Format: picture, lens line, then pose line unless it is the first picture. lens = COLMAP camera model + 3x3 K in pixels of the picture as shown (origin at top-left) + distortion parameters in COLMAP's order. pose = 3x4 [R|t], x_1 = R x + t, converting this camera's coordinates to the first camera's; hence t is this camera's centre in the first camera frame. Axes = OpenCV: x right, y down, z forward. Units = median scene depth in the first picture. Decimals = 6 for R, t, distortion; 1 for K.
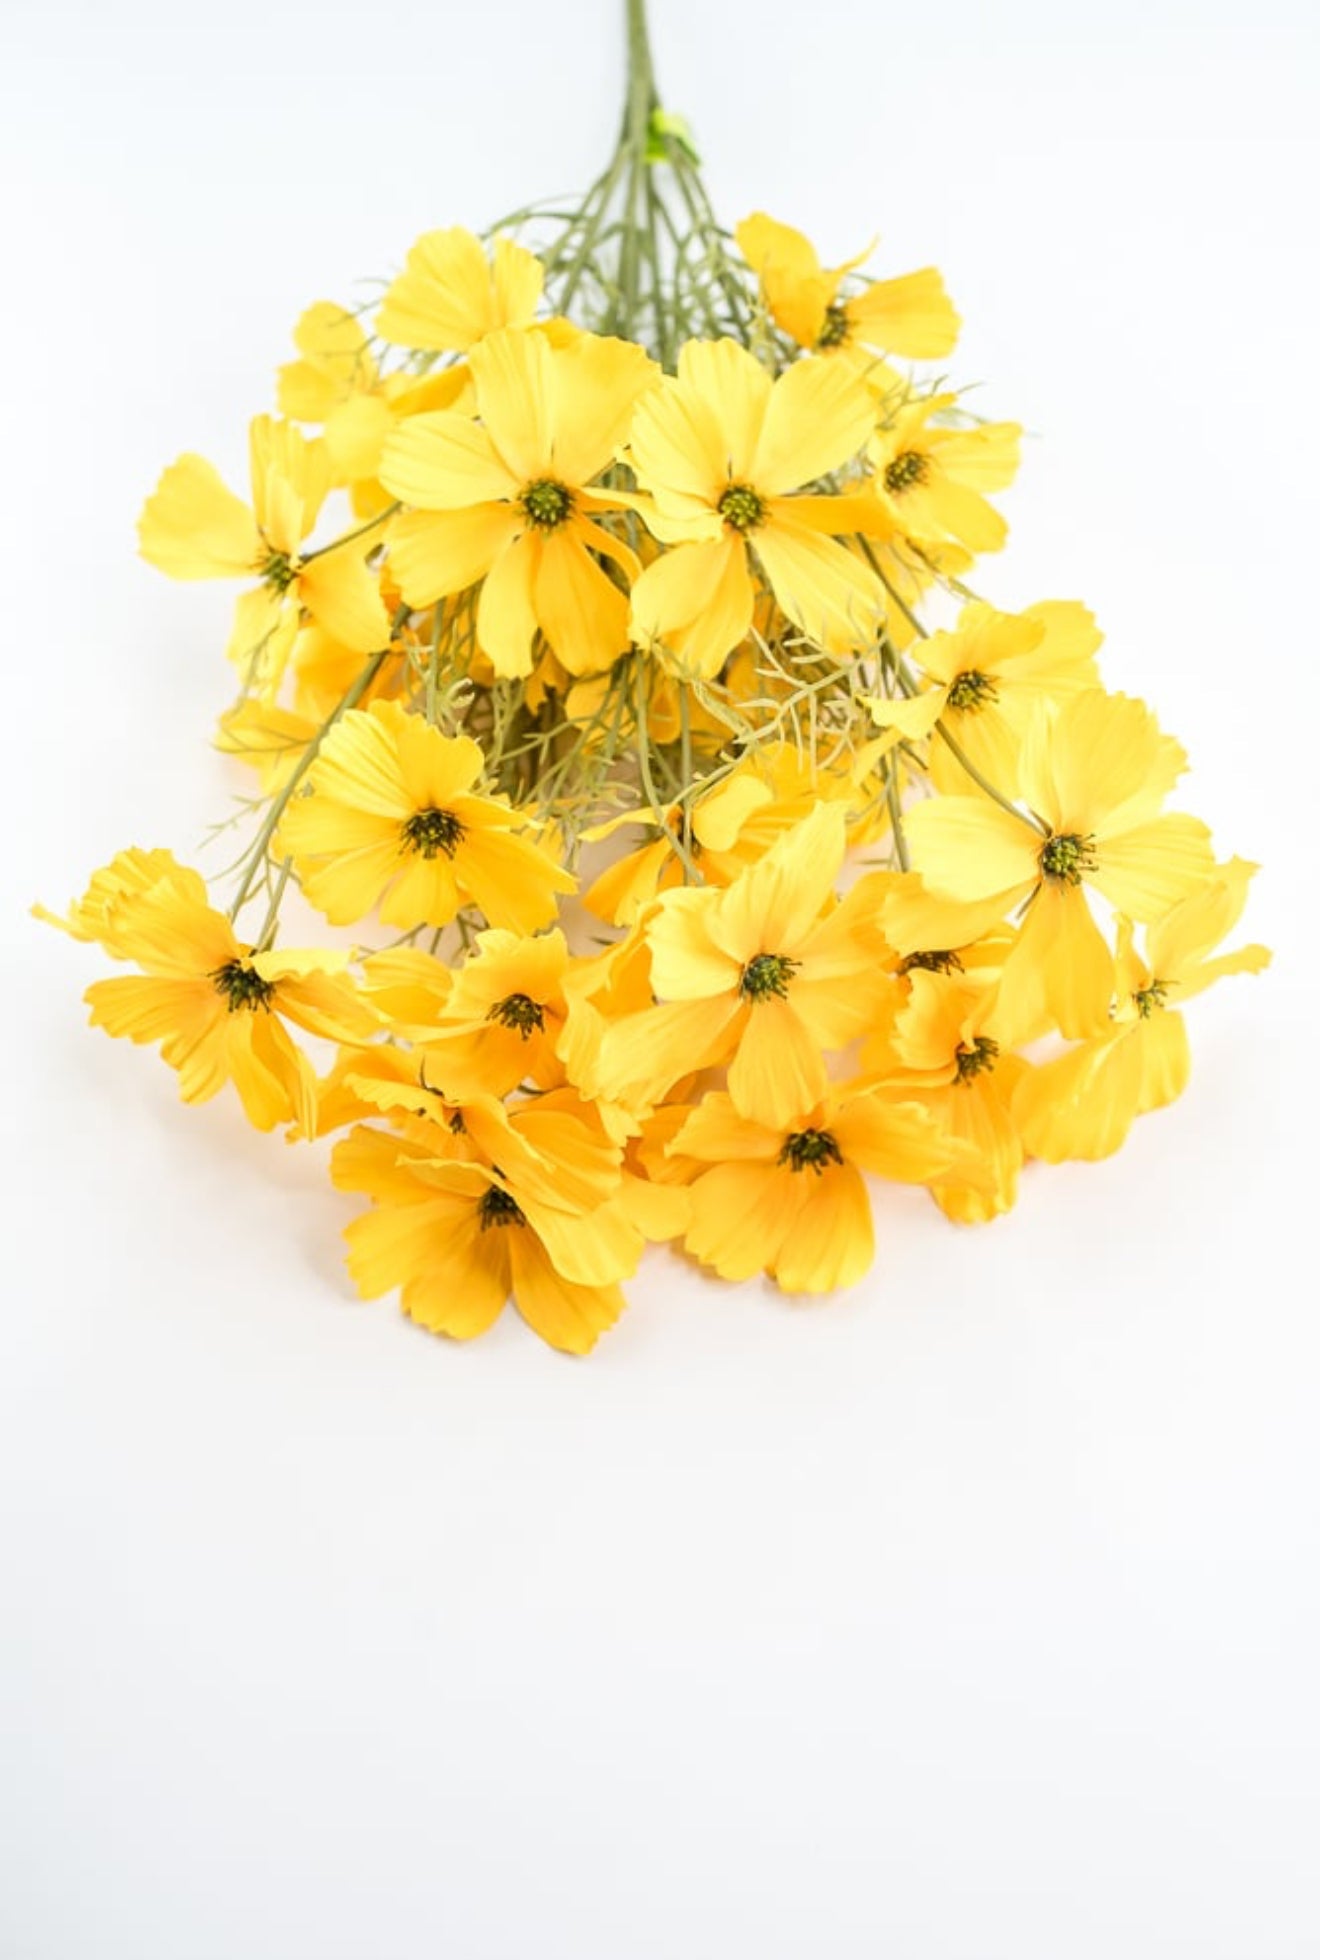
lens RADIAL K [[3086.4, 0, 660.0], [0, 3086.4, 980.0], [0, 0, 1]] dist [-0.183593, -0.065182]
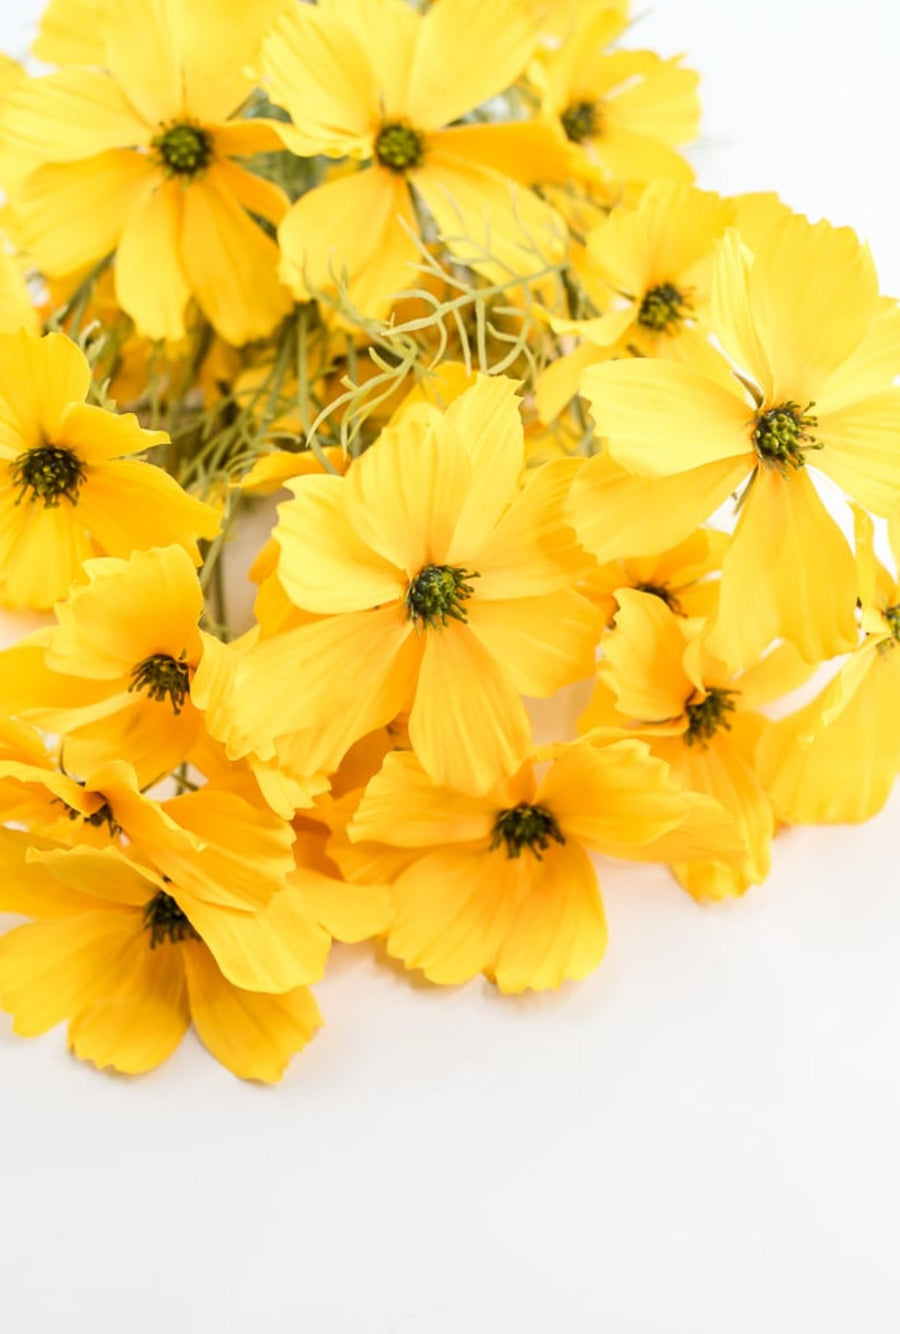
lens RADIAL K [[2100.6, 0, 450.0], [0, 2100.6, 667.0], [0, 0, 1]] dist [-0.183593, -0.065182]
pose [[0.995748, -0.081190, -0.043524, 0.057509], [0.073399, 0.984752, -0.157723, 0.102530], [0.055665, 0.153858, 0.986524, 0.417875]]
